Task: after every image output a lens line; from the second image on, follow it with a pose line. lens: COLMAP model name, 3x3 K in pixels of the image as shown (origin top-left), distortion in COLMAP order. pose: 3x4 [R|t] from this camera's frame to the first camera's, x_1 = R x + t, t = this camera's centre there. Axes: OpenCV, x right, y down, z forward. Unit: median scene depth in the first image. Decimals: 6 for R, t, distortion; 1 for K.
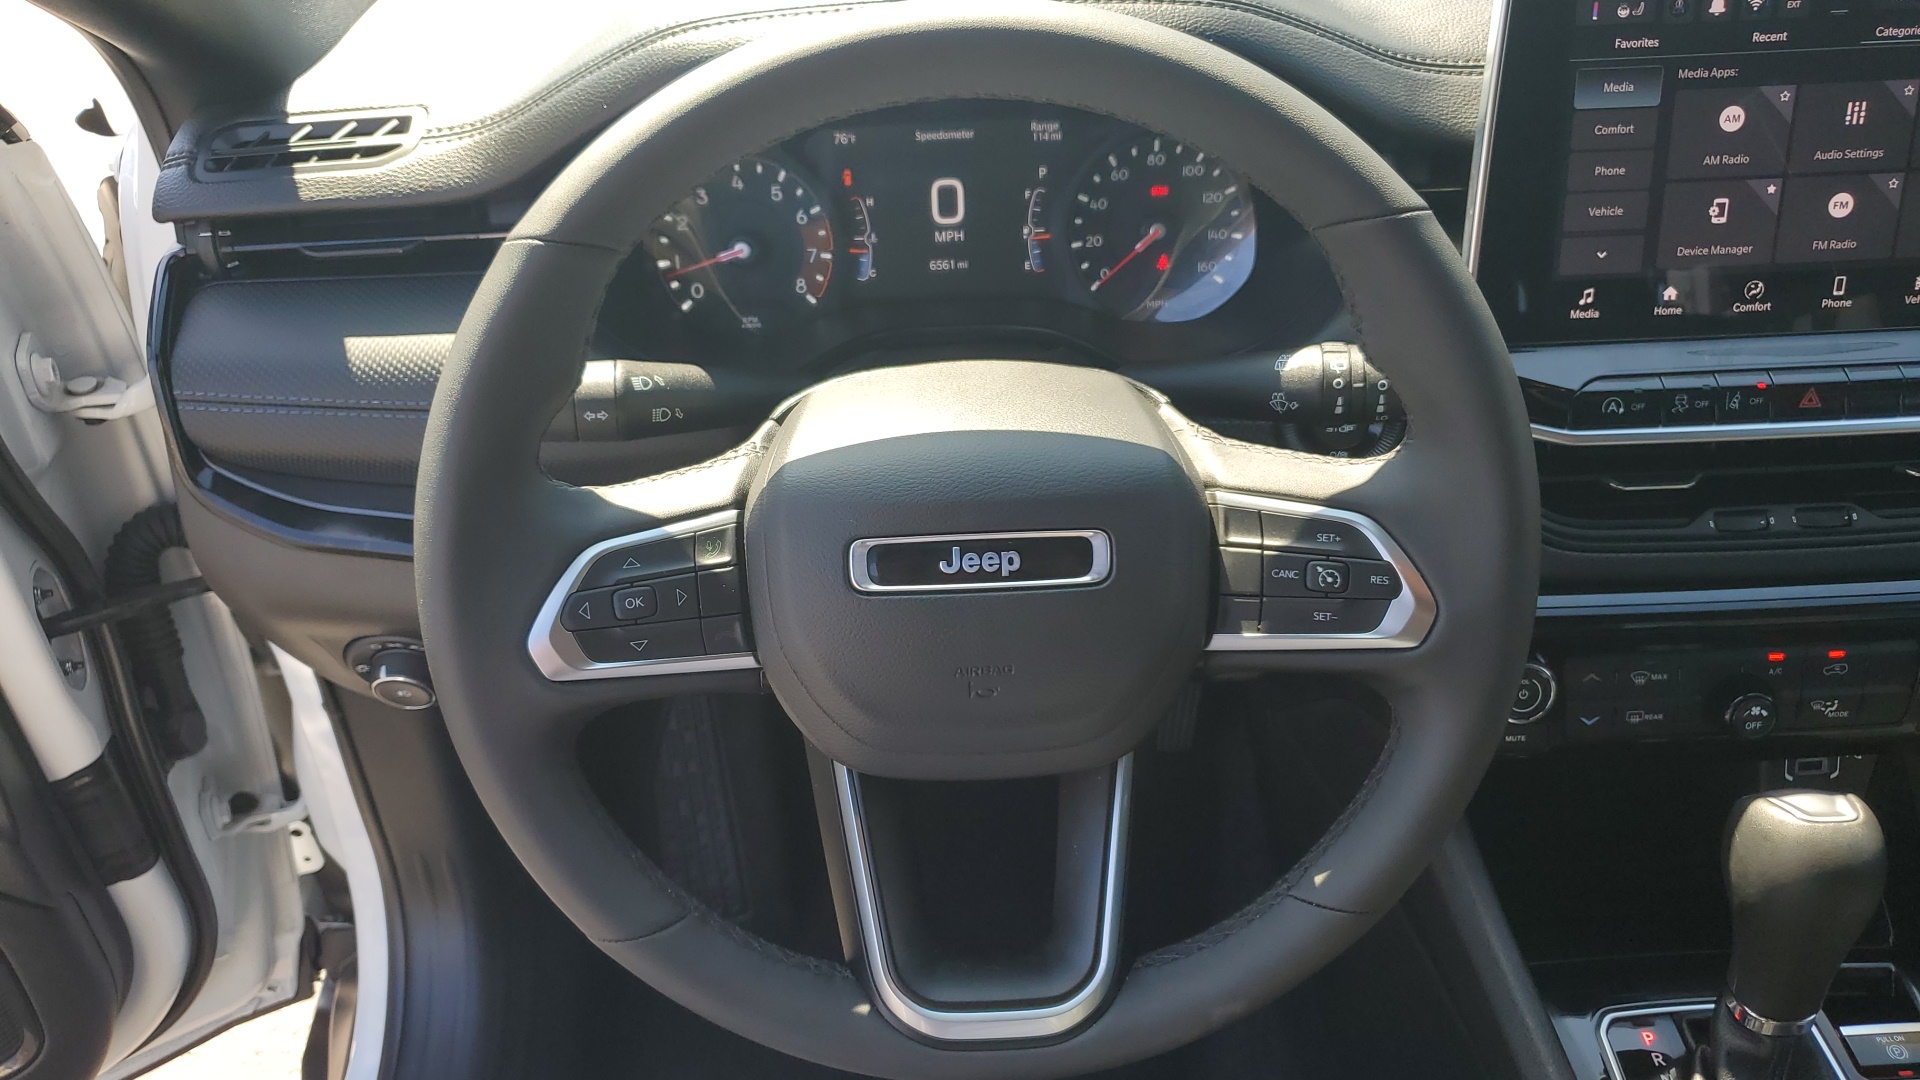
lens RADIAL K [[1576.1, 0, 960.0], [0, 1576.1, 540.0], [0, 0, 1]] dist [0.027028, 0.004322]
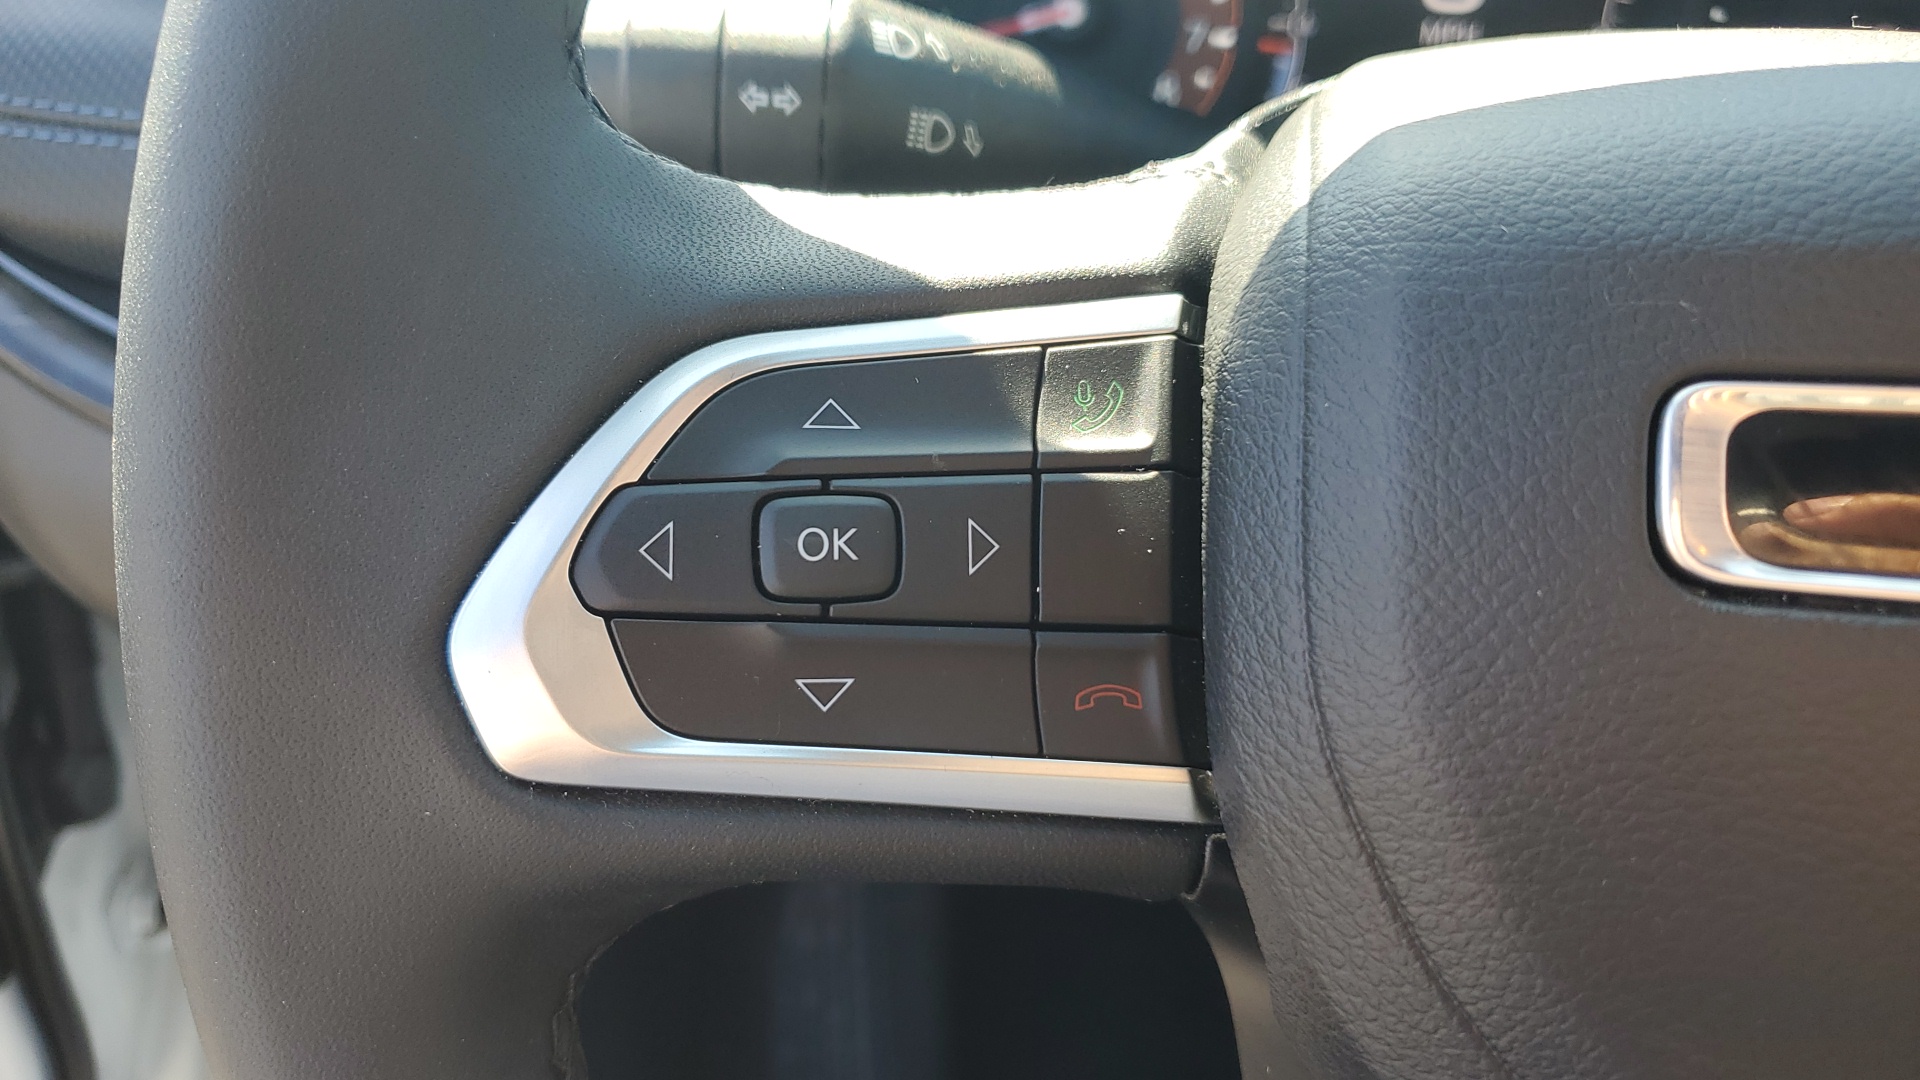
lens RADIAL K [[1576.1, 0, 960.0], [0, 1576.1, 540.0], [0, 0, 1]] dist [0.027028, 0.004322]
pose [[0.989667, 0.107950, -0.094369, -0.131775], [-0.115635, 0.990053, -0.080147, 0.051020], [0.084779, 0.090231, 0.992306, 0.608931]]
